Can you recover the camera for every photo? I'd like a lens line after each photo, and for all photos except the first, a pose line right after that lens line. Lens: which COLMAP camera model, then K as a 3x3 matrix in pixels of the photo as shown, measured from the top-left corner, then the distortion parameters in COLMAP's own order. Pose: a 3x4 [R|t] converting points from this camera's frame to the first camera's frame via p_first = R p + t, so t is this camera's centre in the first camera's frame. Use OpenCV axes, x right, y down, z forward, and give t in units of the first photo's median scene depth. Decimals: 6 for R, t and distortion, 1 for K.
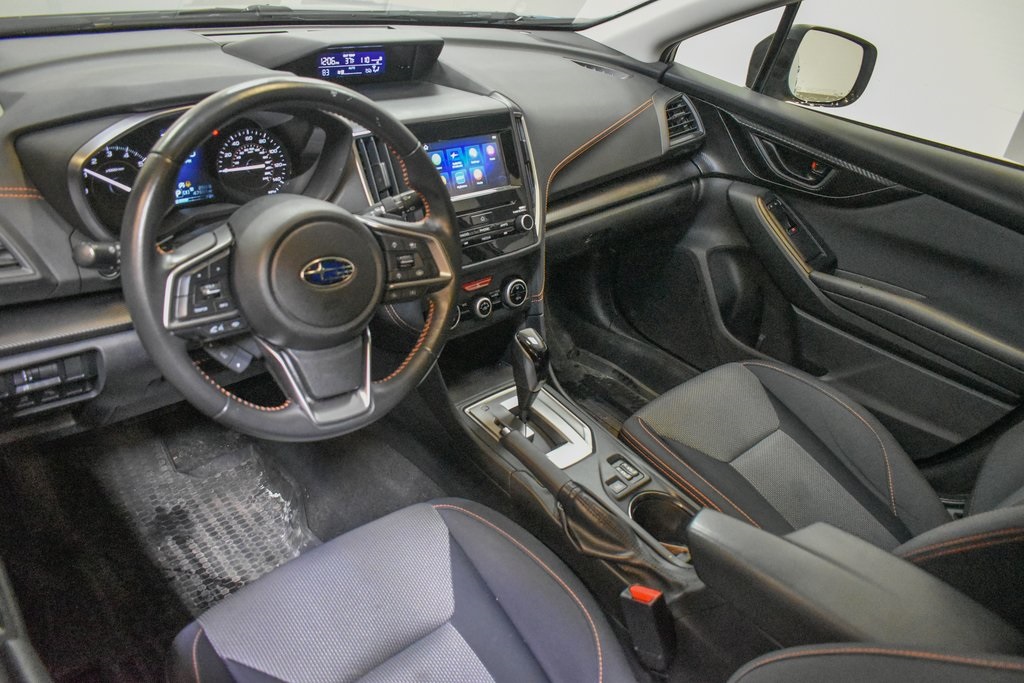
lens RADIAL K [[787.5, 0, 504.3], [0, 787.5, 325.2], [0, 0, 1]] dist [-0.020623, 0.009305]
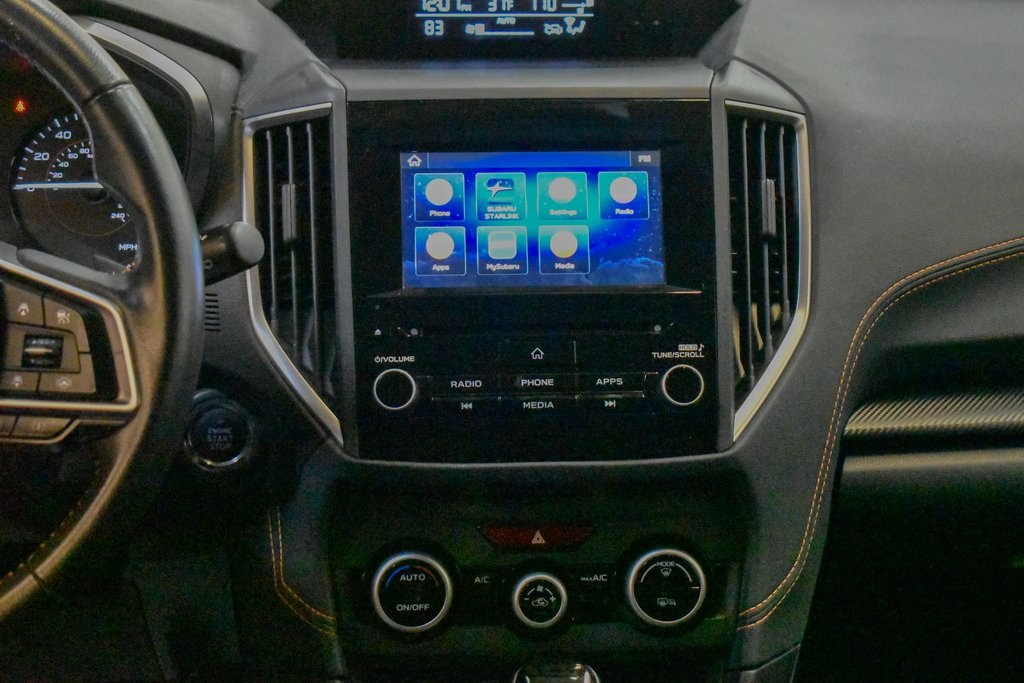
lens RADIAL K [[2023.1, 0, 504.3], [0, 2023.1, 342.1], [0, 0, 1]] dist [-0.038919, 0.000000]
pose [[0.767249, 0.067351, -0.637803, 0.553434], [-0.234989, 0.954835, -0.181853, 0.036611], [0.596748, 0.289403, 0.748423, 0.261663]]
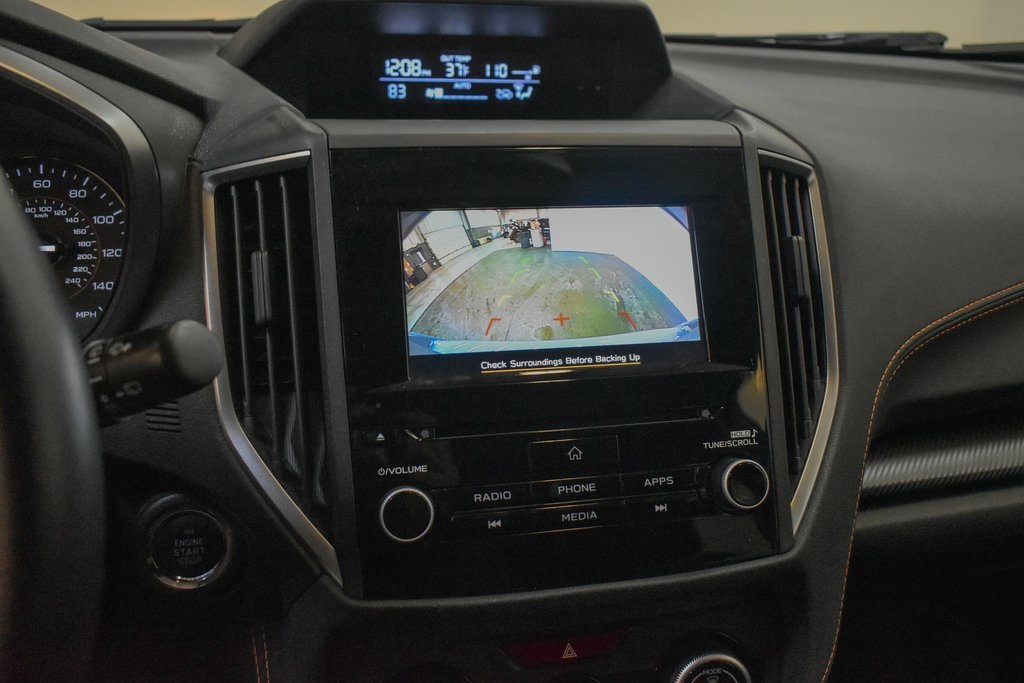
lens RADIAL K [[892.8, 0, 521.7], [0, 892.8, 333.6], [0, 0, 1]] dist [-0.021795, -0.006452]
pose [[0.860882, 0.078297, -0.502744, 0.123407], [-0.181606, 0.970290, -0.159864, -0.116981], [0.475291, 0.228925, 0.849524, 0.657475]]
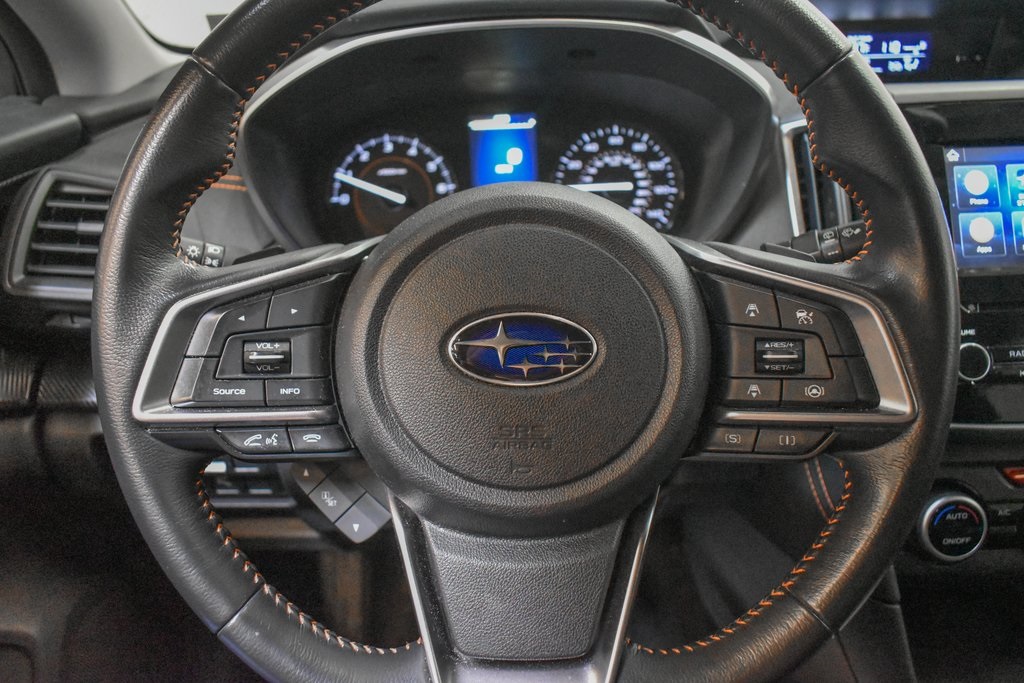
lens RADIAL K [[787.5, 0, 518.7], [0, 787.5, 334.7], [0, 0, 1]] dist [-0.020623, 0.009305]
pose [[0.752464, 0.114498, -0.648605, 0.015995], [-0.214381, 0.973725, -0.076818, -0.031806], [0.622767, 0.196851, 0.757239, 0.479192]]
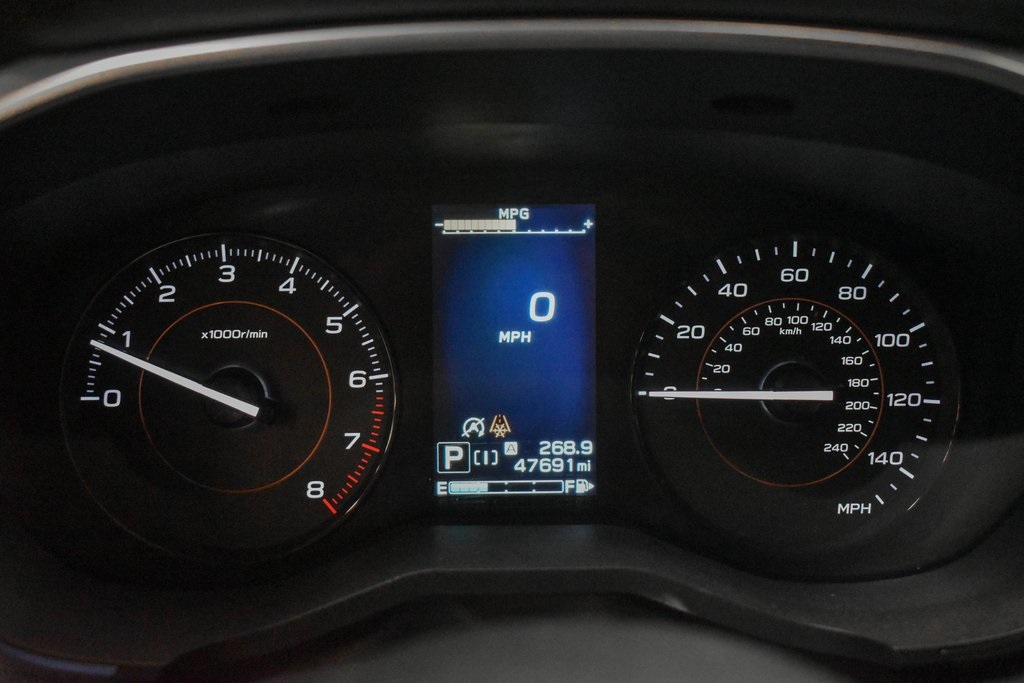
lens RADIAL K [[1285.9, 0, 518.8], [0, 1285.9, 344.2], [0, 0, 1]] dist [-0.019252, 0.000000]
pose [[0.748480, 0.115064, -0.653098, -0.118162], [-0.249504, 0.961331, -0.116575, -0.135549], [0.614430, 0.250205, 0.748246, 0.592341]]
